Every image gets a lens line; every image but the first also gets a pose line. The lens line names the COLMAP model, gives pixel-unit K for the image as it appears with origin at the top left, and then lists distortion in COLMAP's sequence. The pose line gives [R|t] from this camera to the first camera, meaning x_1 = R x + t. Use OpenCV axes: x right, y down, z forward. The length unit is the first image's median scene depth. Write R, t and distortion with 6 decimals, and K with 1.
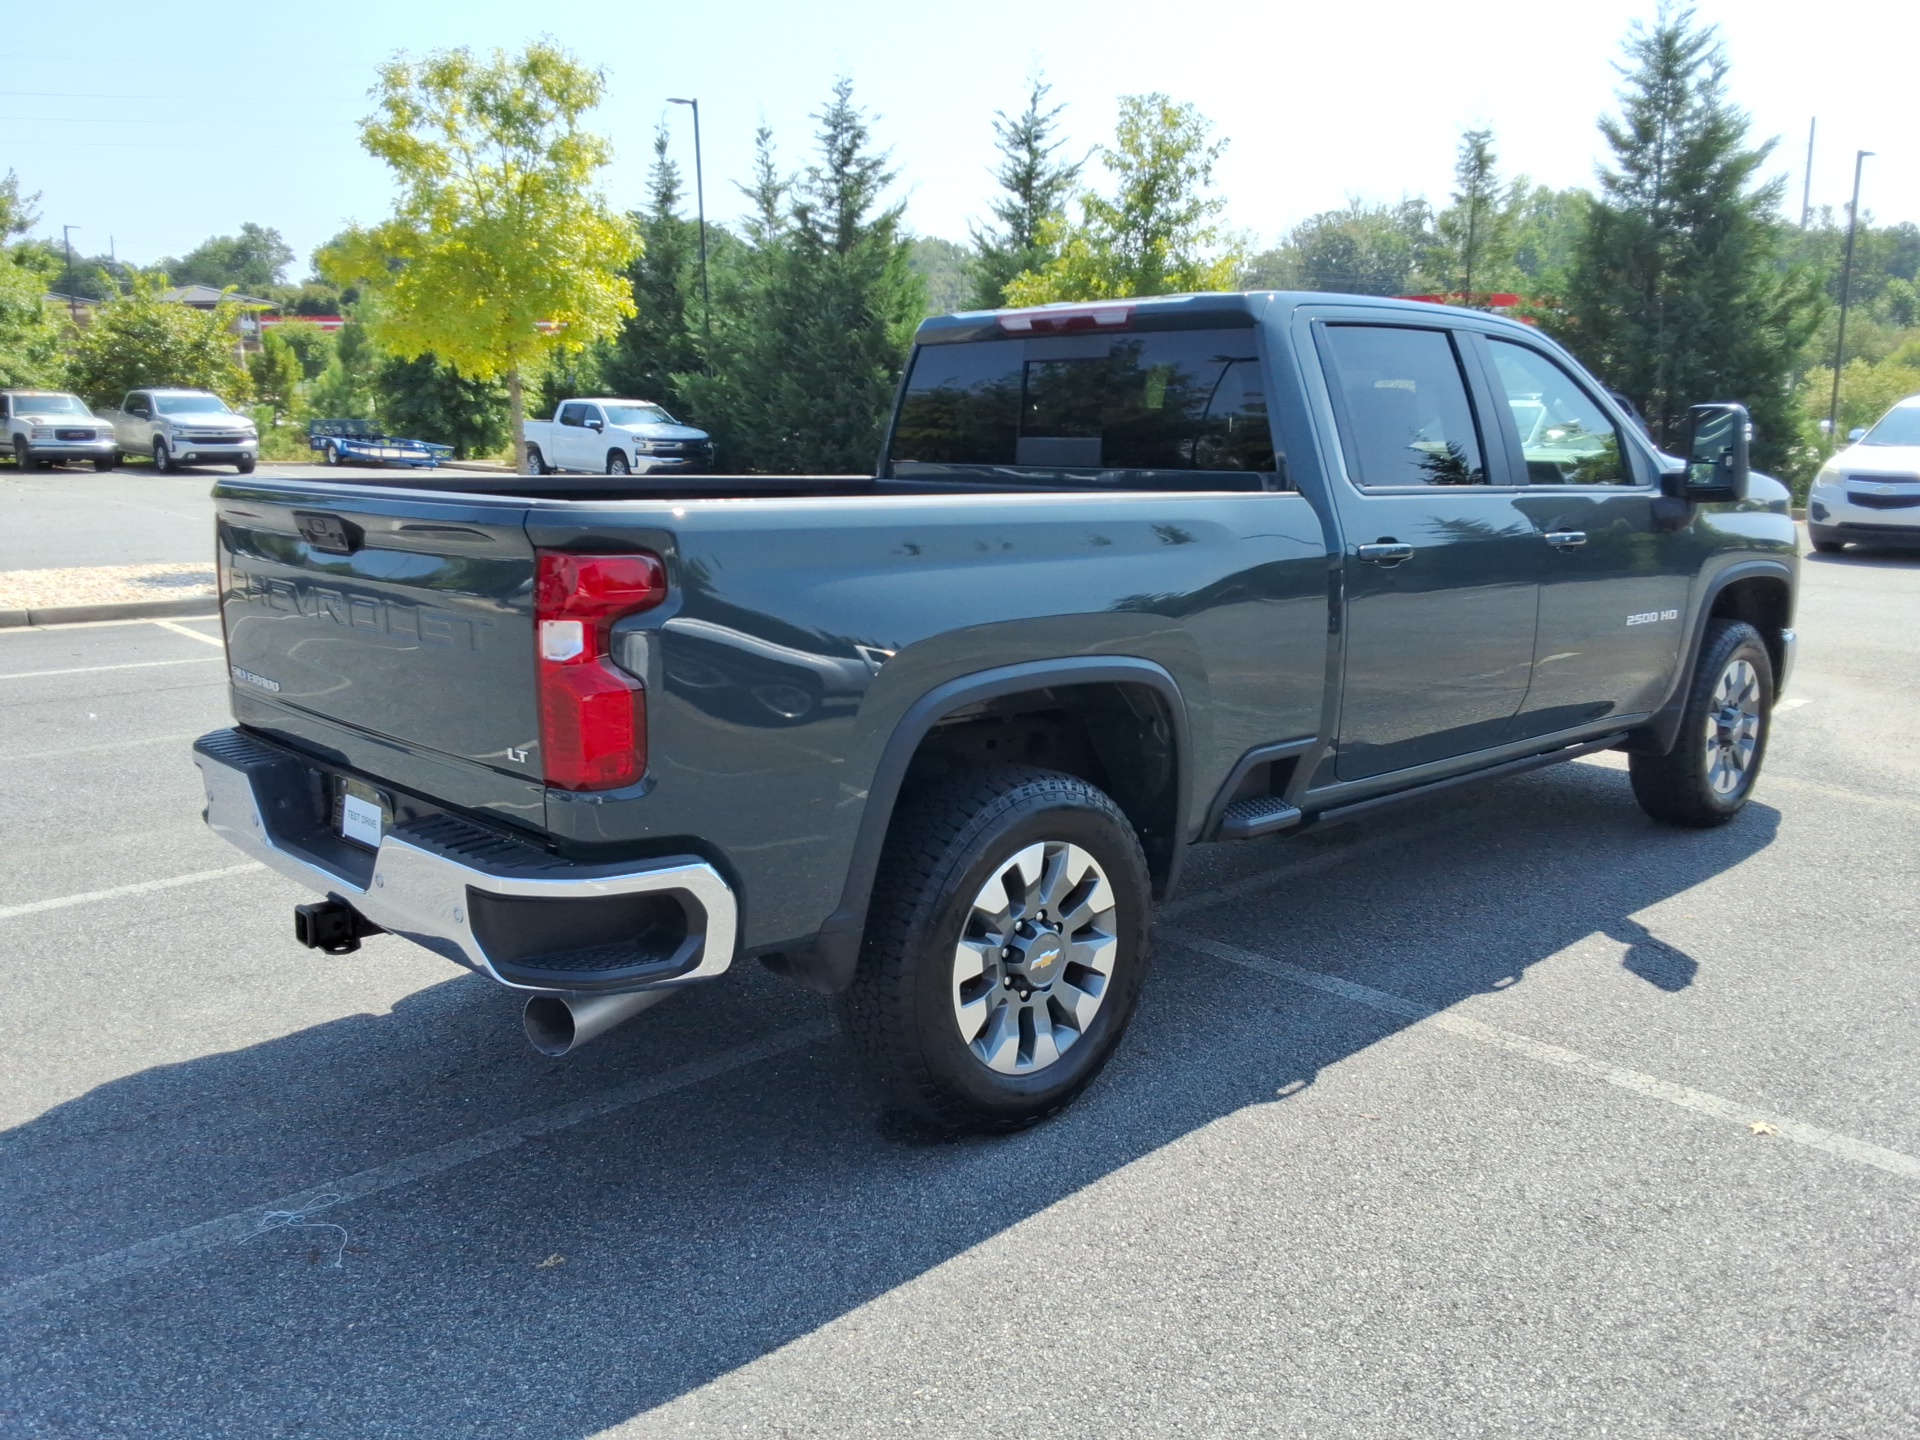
lens RADIAL K [[1542.7, 0, 965.6], [0, 1542.7, 733.3], [0, 0, 1]] dist [0.077781, -0.117047]
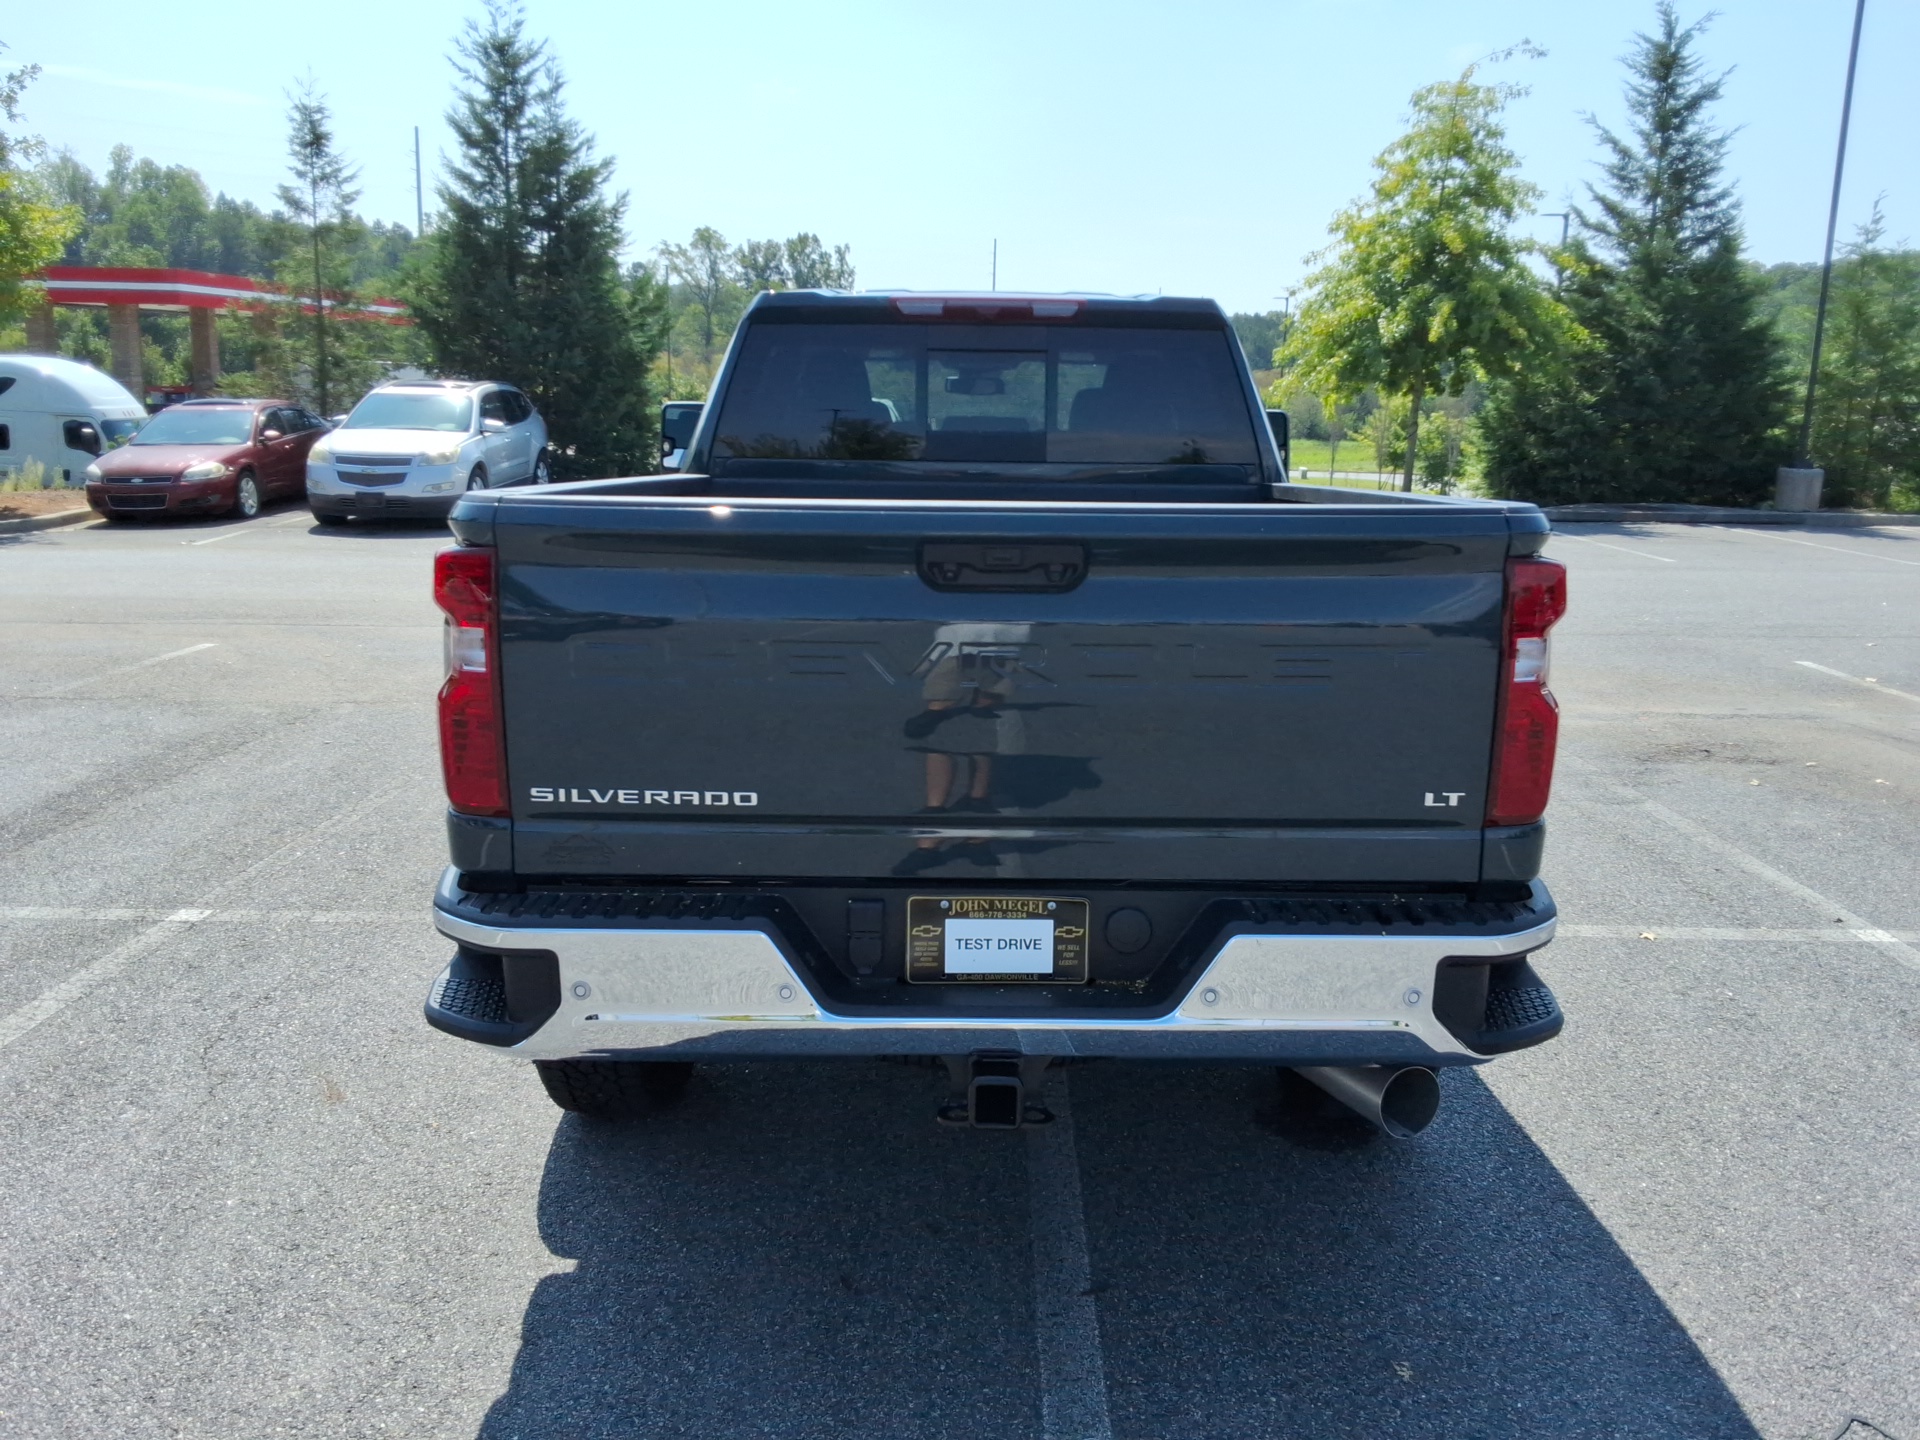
lens RADIAL K [[1542.7, 0, 985.6], [0, 1542.7, 734.1], [0, 0, 1]] dist [0.077781, -0.117047]
pose [[0.682972, -0.133989, 0.718050, -0.101790], [0.129536, 0.989668, 0.061466, -0.010153], [-0.718867, 0.051034, 0.693272, 0.054529]]
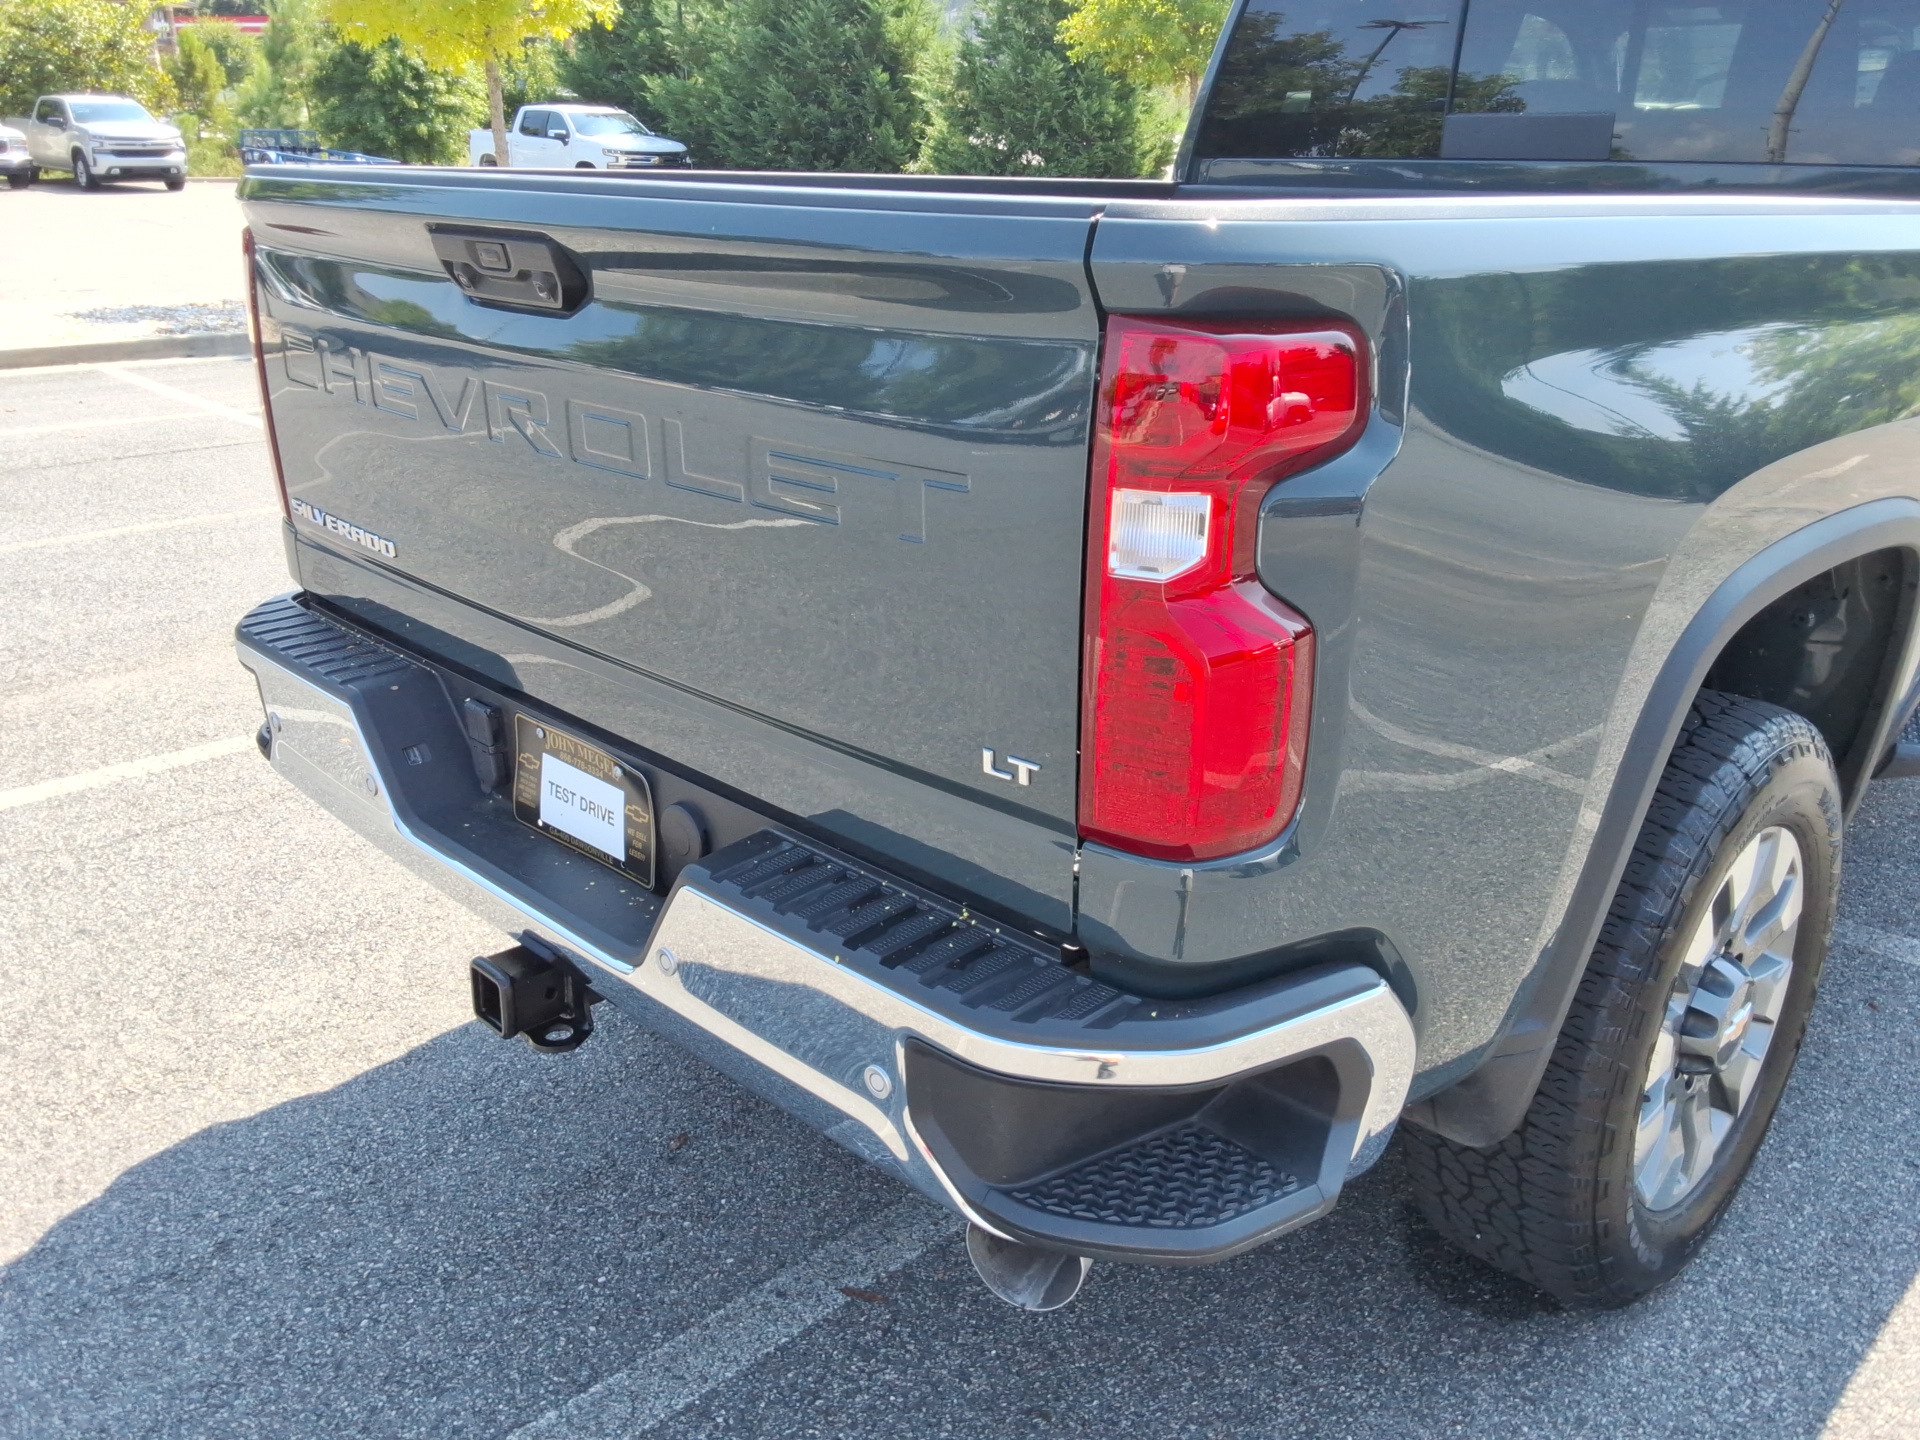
lens RADIAL K [[1542.7, 0, 966.5], [0, 1542.7, 718.5], [0, 0, 1]] dist [0.077781, -0.117047]
pose [[0.999674, -0.004330, 0.025168, -0.029497], [0.000325, 0.987598, 0.157002, -0.006915], [-0.025536, -0.156942, 0.987278, 0.050926]]
